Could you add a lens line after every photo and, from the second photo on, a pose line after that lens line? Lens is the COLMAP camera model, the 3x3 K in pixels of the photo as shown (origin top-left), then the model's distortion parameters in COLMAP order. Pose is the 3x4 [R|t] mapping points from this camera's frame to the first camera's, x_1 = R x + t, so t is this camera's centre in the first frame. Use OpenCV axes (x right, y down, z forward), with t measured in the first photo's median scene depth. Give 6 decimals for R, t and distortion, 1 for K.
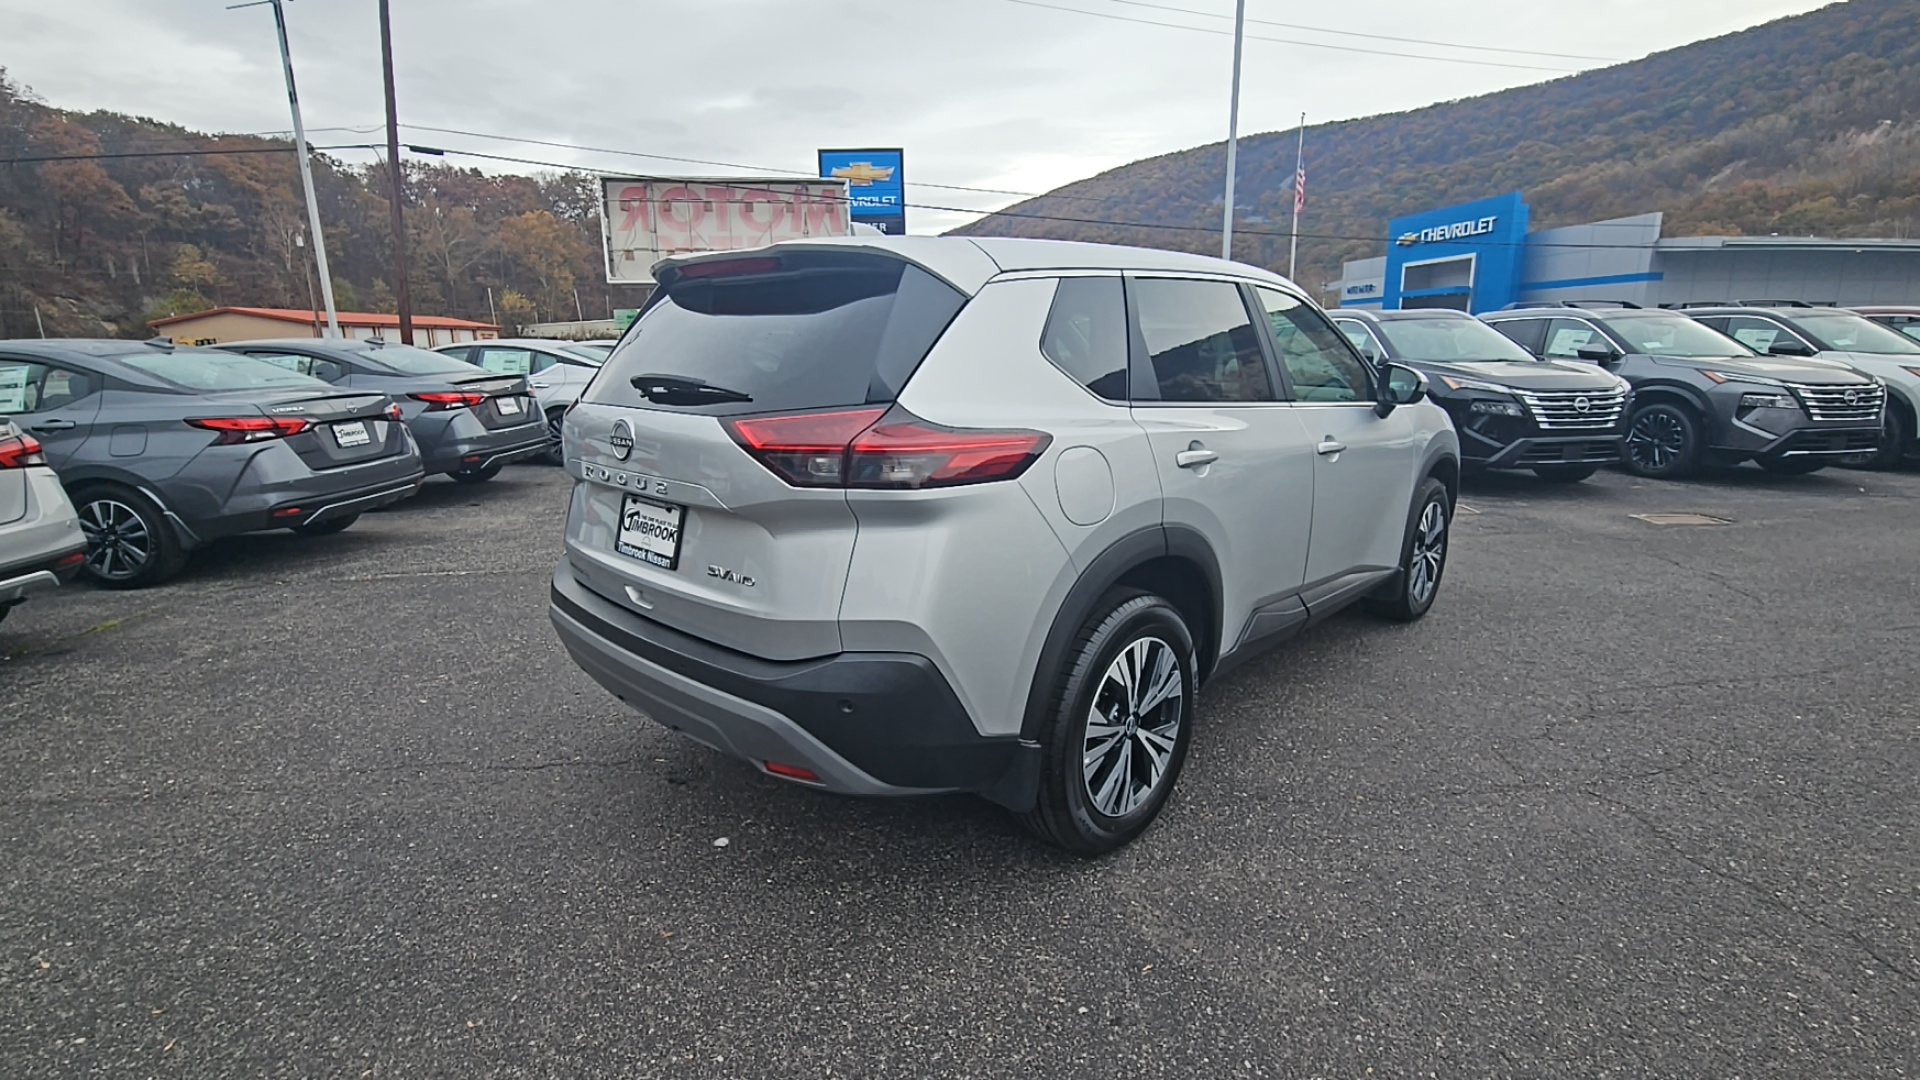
lens RADIAL K [[859.1, 0, 951.9], [0, 859.1, 536.3], [0, 0, 1]] dist [0.015467, -0.010996]
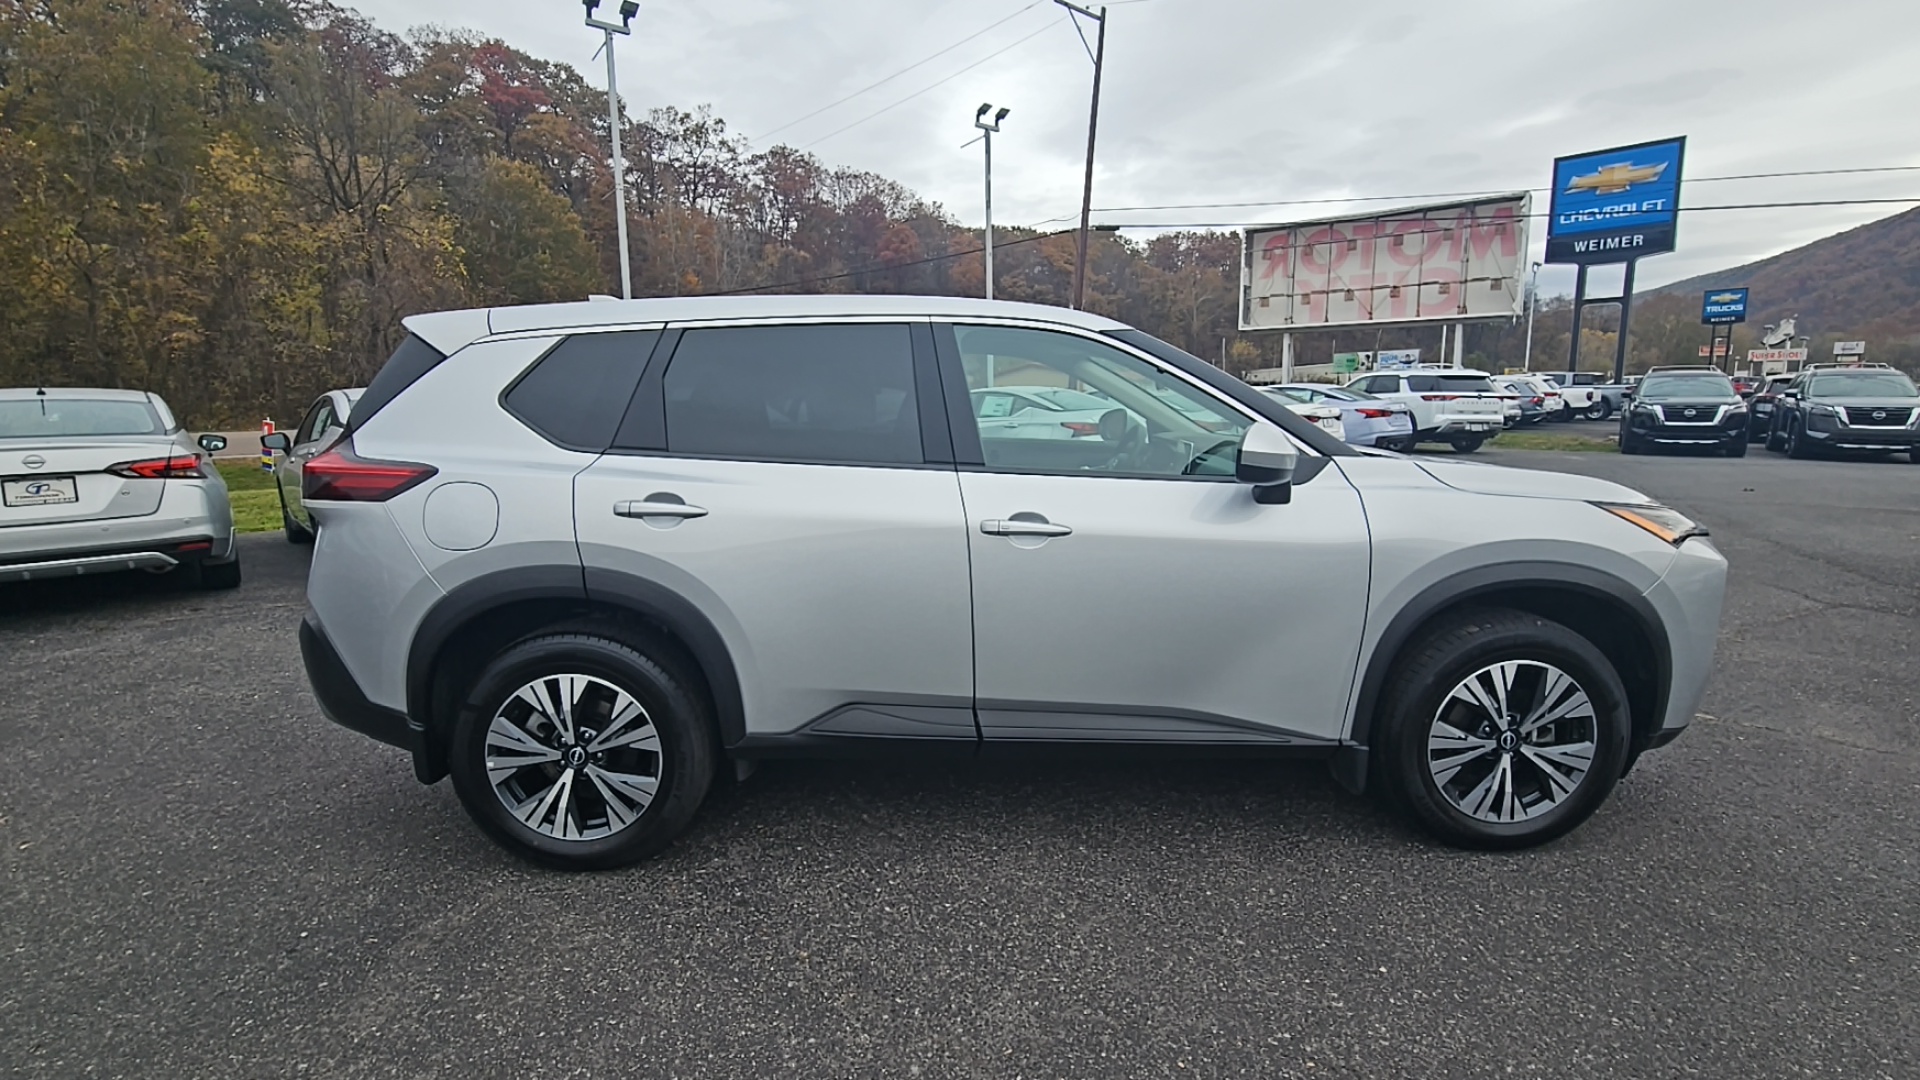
lens RADIAL K [[859.1, 0, 953.1], [0, 859.1, 535.2], [0, 0, 1]] dist [0.015467, -0.010996]
pose [[0.713657, 0.113404, -0.691255, 0.096600], [-0.148255, 0.988907, 0.009176, -0.009751], [0.684627, 0.095933, 0.722553, 0.041704]]
